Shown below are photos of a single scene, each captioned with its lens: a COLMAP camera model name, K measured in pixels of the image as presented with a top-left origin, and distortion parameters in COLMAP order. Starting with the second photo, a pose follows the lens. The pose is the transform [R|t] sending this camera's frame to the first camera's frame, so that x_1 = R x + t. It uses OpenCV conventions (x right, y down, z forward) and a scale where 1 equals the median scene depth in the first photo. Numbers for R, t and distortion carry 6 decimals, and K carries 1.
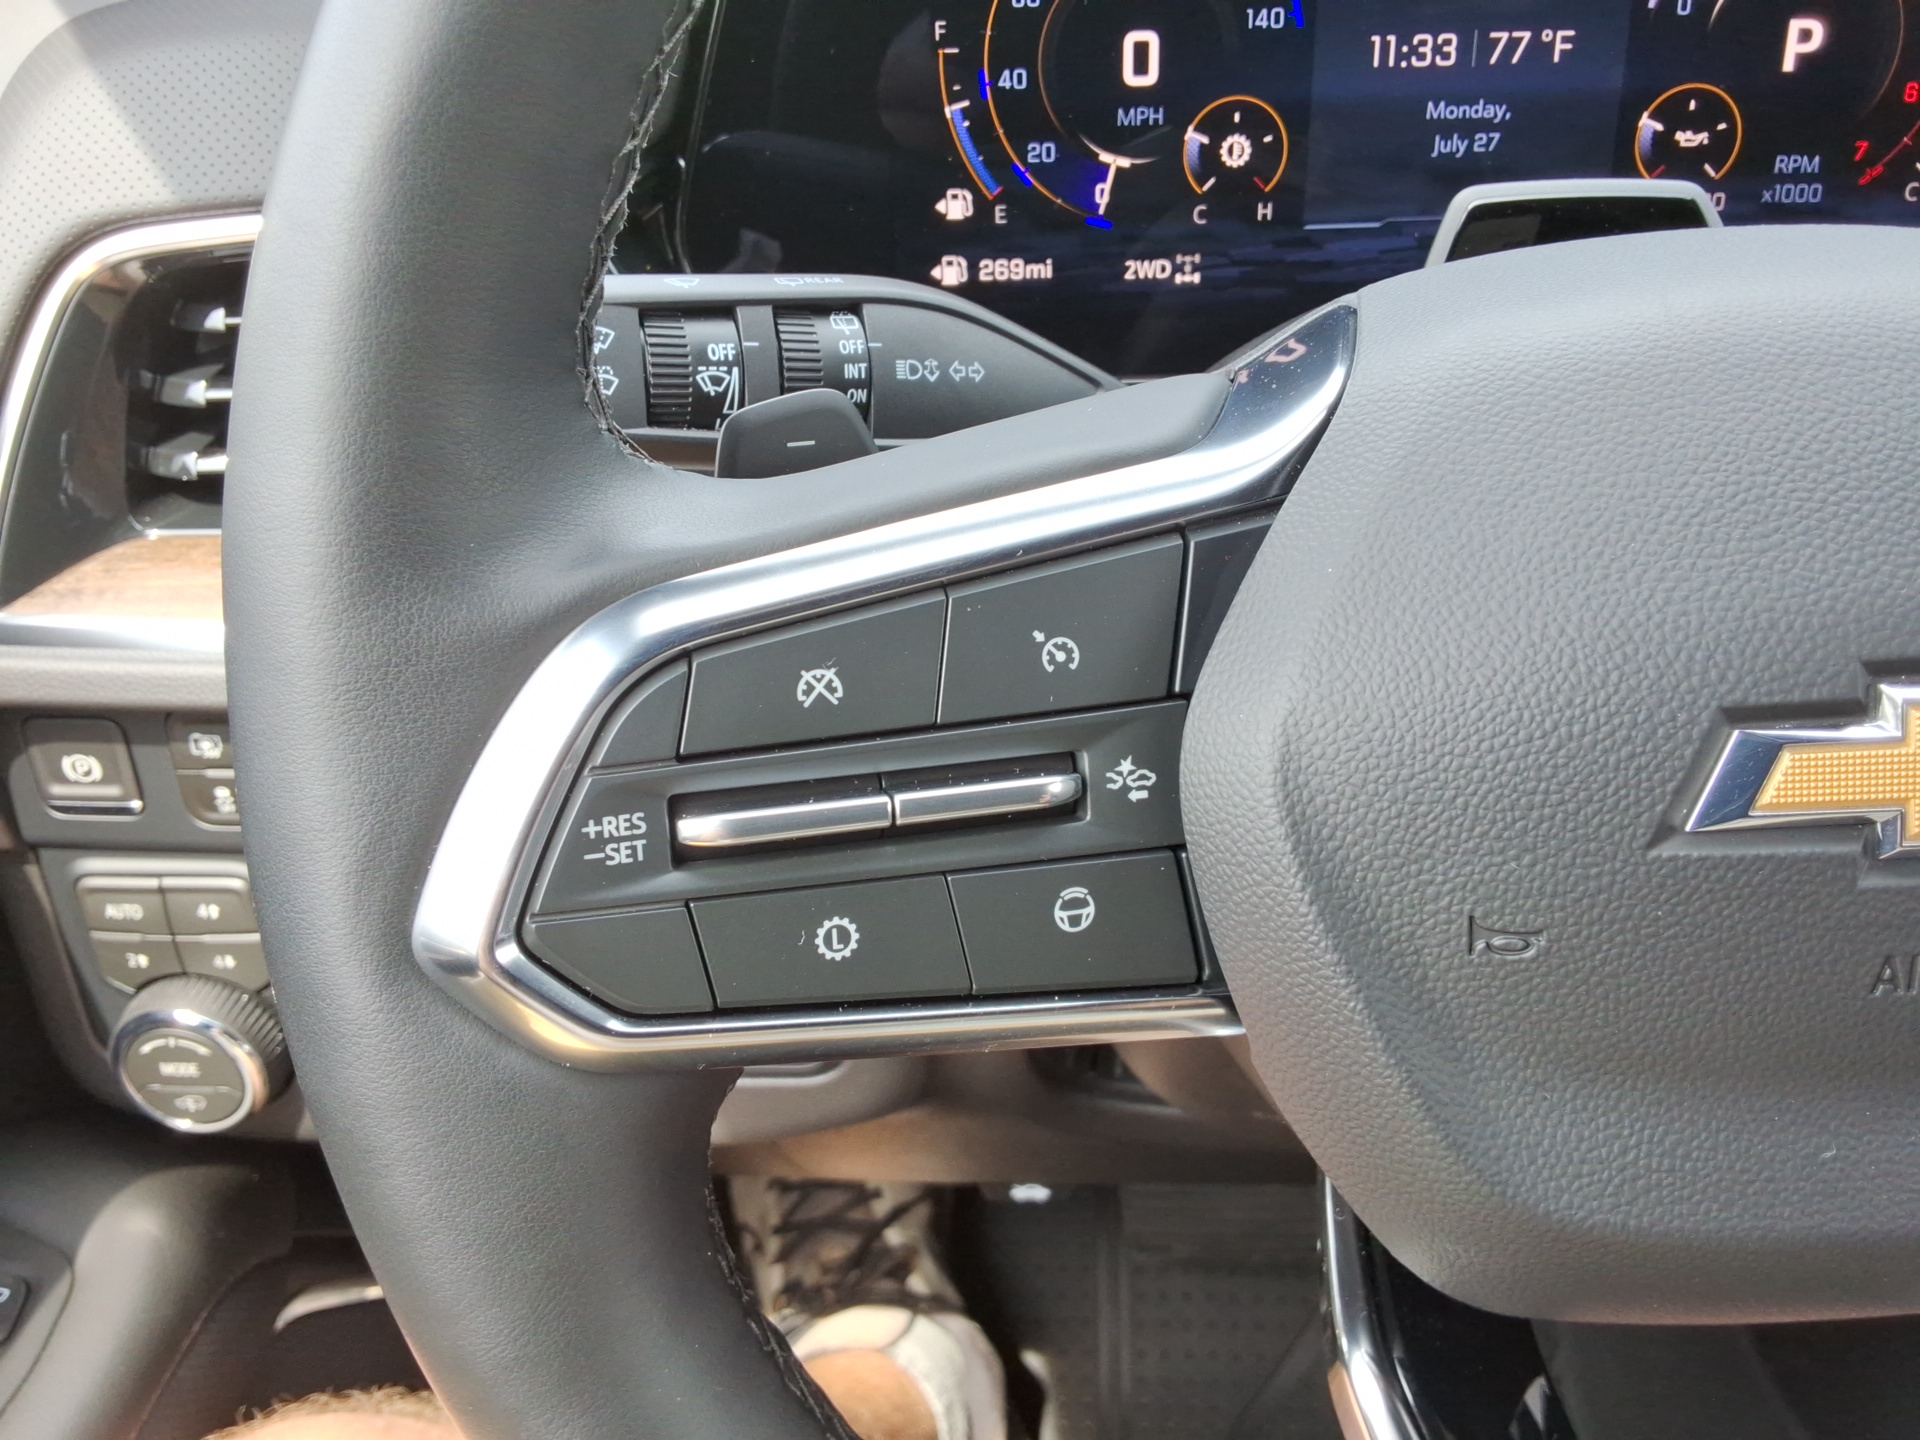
lens RADIAL K [[1565.9, 0, 985.6], [0, 1565.9, 694.9], [0, 0, 1]] dist [0.131774, -0.223042]
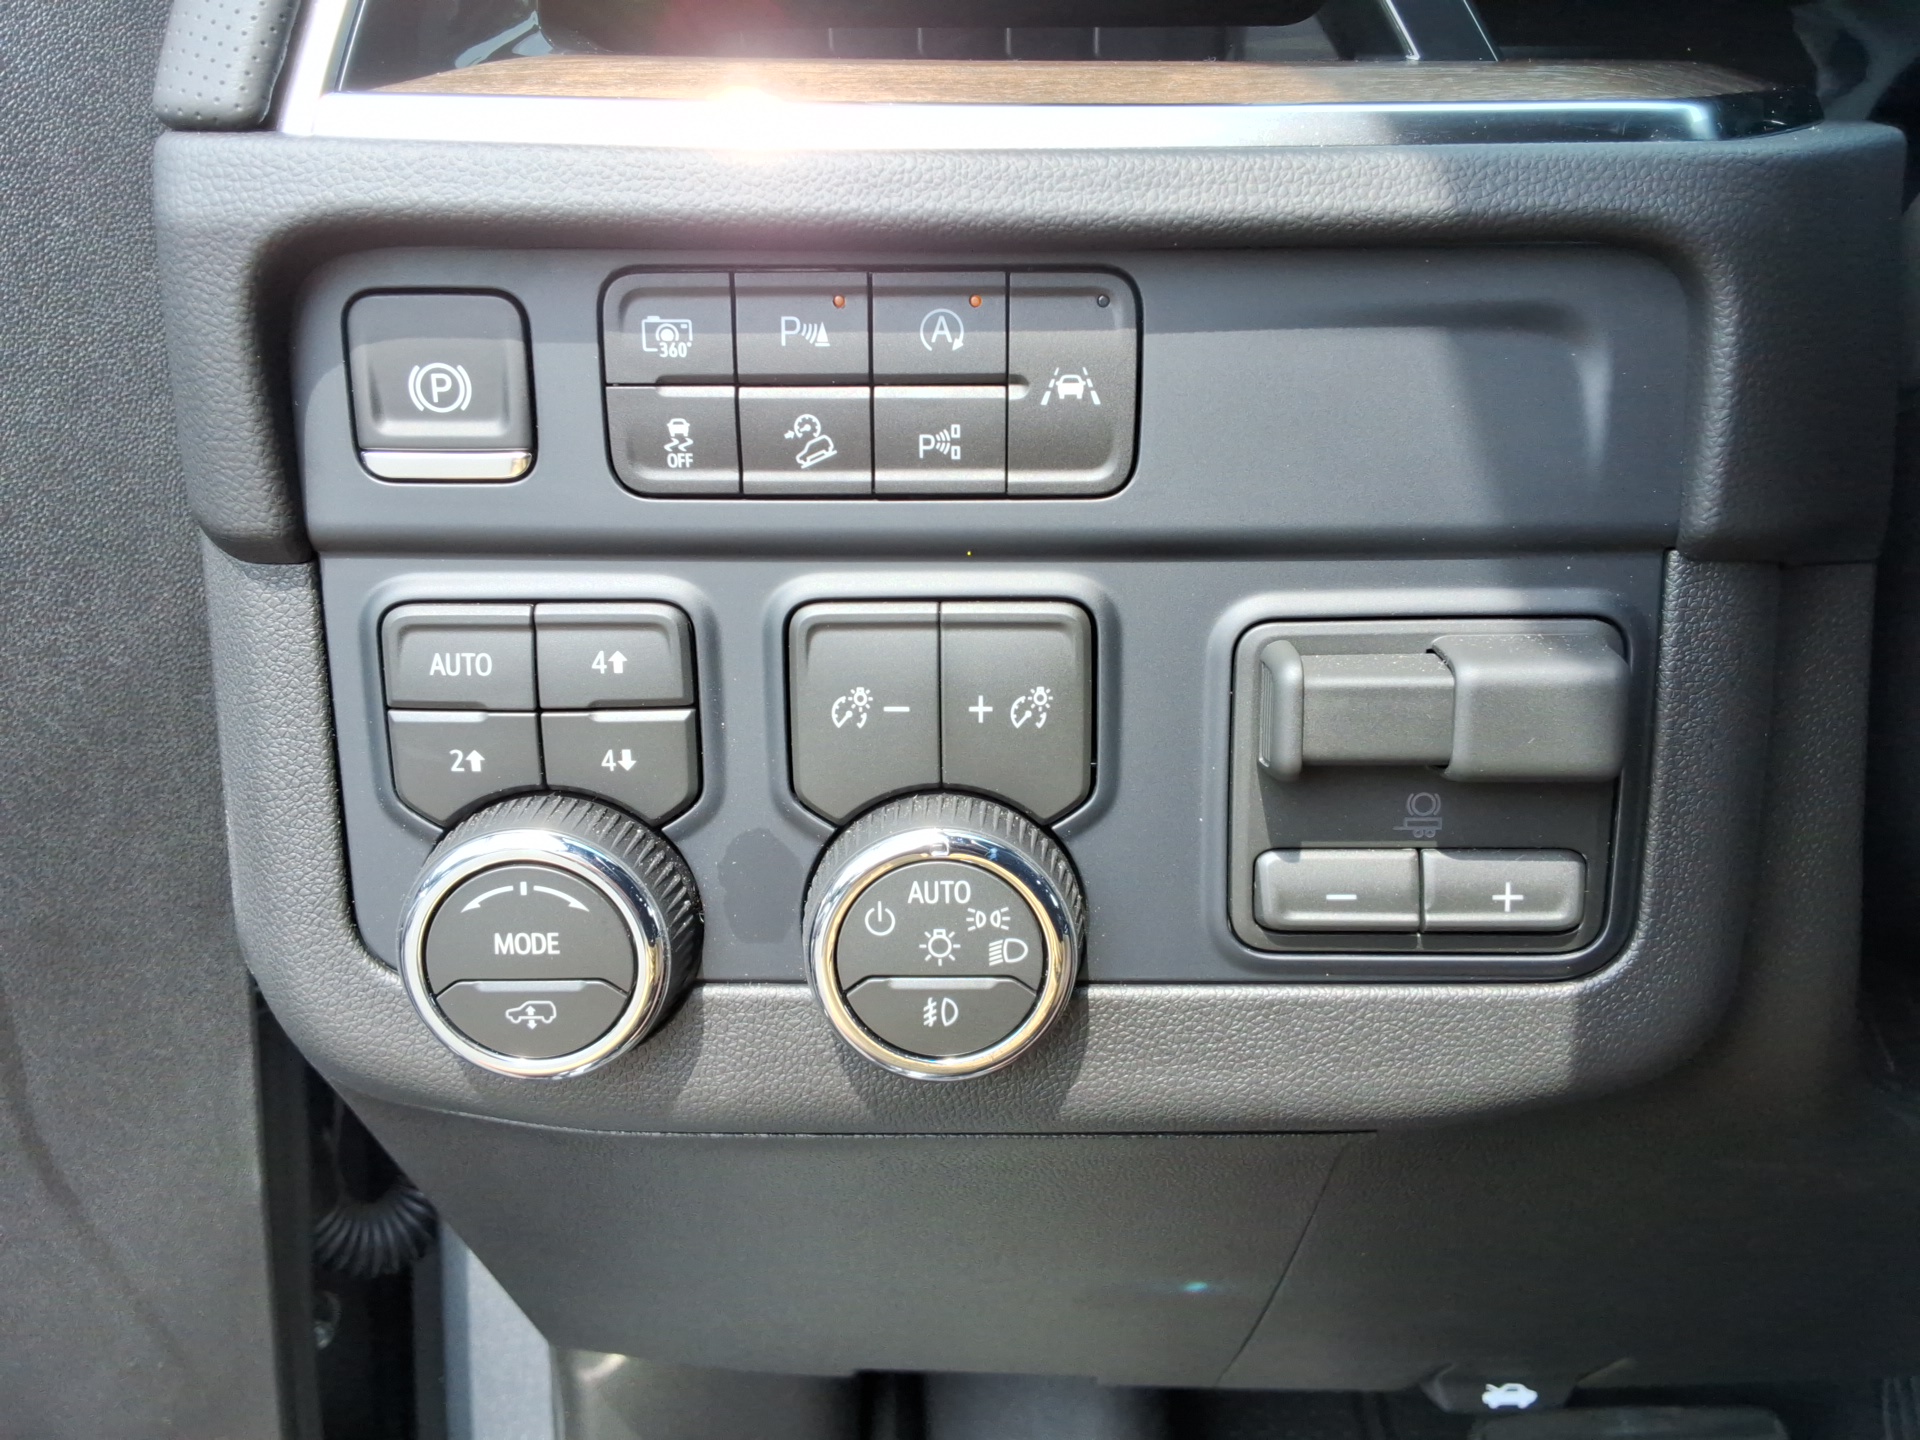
lens RADIAL K [[1565.9, 0, 985.6], [0, 1565.9, 694.9], [0, 0, 1]] dist [0.131774, -0.223042]
pose [[0.999090, 0.009121, 0.041658, -0.403464], [0.000812, 0.972617, -0.232411, 0.311473], [-0.042637, 0.232233, 0.971725, 0.458288]]
